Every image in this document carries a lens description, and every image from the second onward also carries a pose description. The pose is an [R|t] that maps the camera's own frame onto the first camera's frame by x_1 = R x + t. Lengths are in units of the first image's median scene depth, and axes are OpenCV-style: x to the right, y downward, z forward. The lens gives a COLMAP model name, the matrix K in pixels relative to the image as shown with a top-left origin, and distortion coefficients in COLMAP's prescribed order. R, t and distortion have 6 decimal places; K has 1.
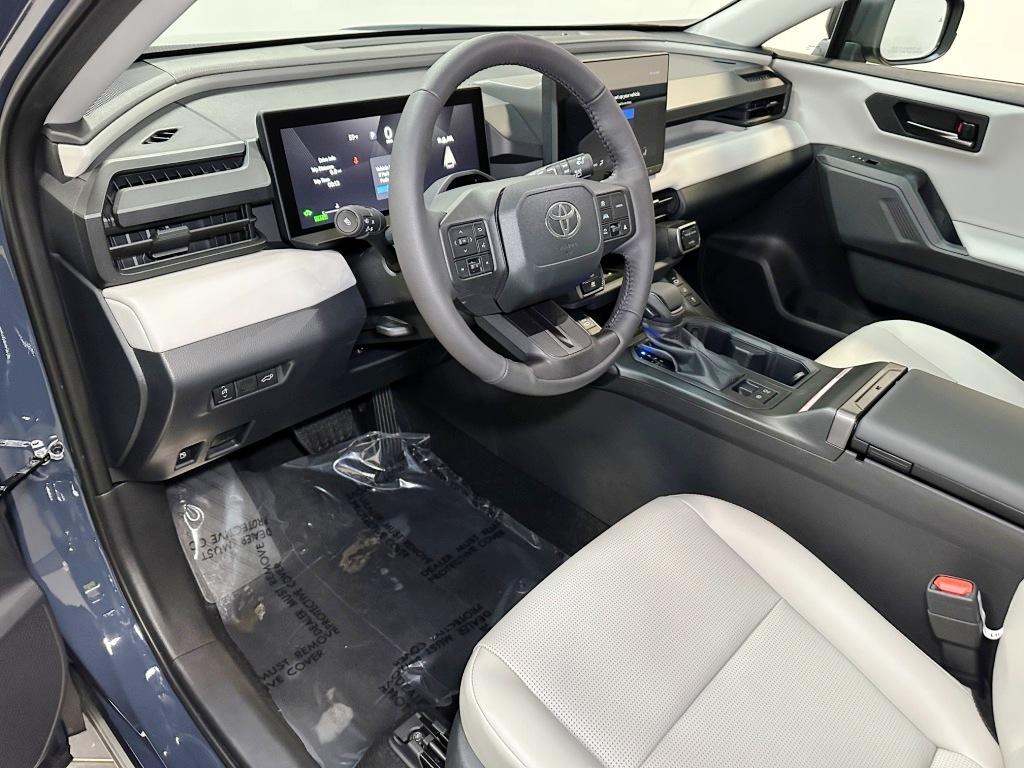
lens RADIAL K [[721.1, 0, 507.4], [0, 721.1, 384.7], [0, 0, 1]] dist [0.003945, -0.016108]
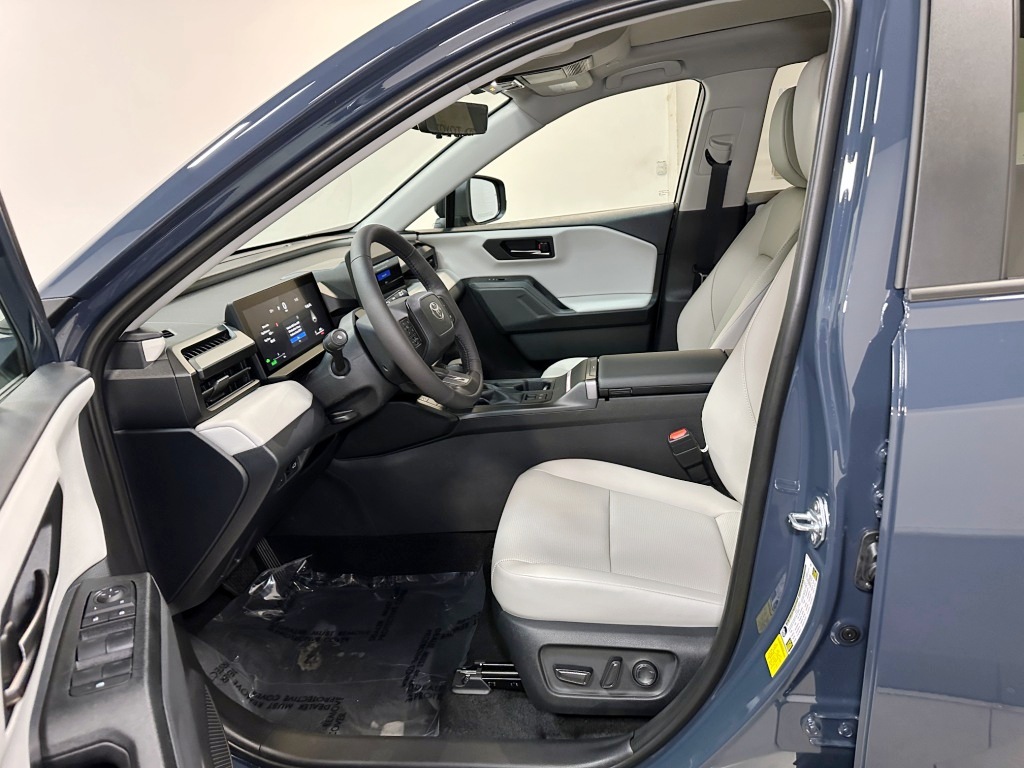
lens RADIAL K [[721.1, 0, 514.9], [0, 721.1, 381.9], [0, 0, 1]] dist [0.003945, -0.016108]
pose [[0.791060, -0.301190, 0.532455, -0.438643], [0.436708, 0.887552, -0.146755, 0.155929], [-0.428381, 0.348620, 0.833639, -0.286004]]
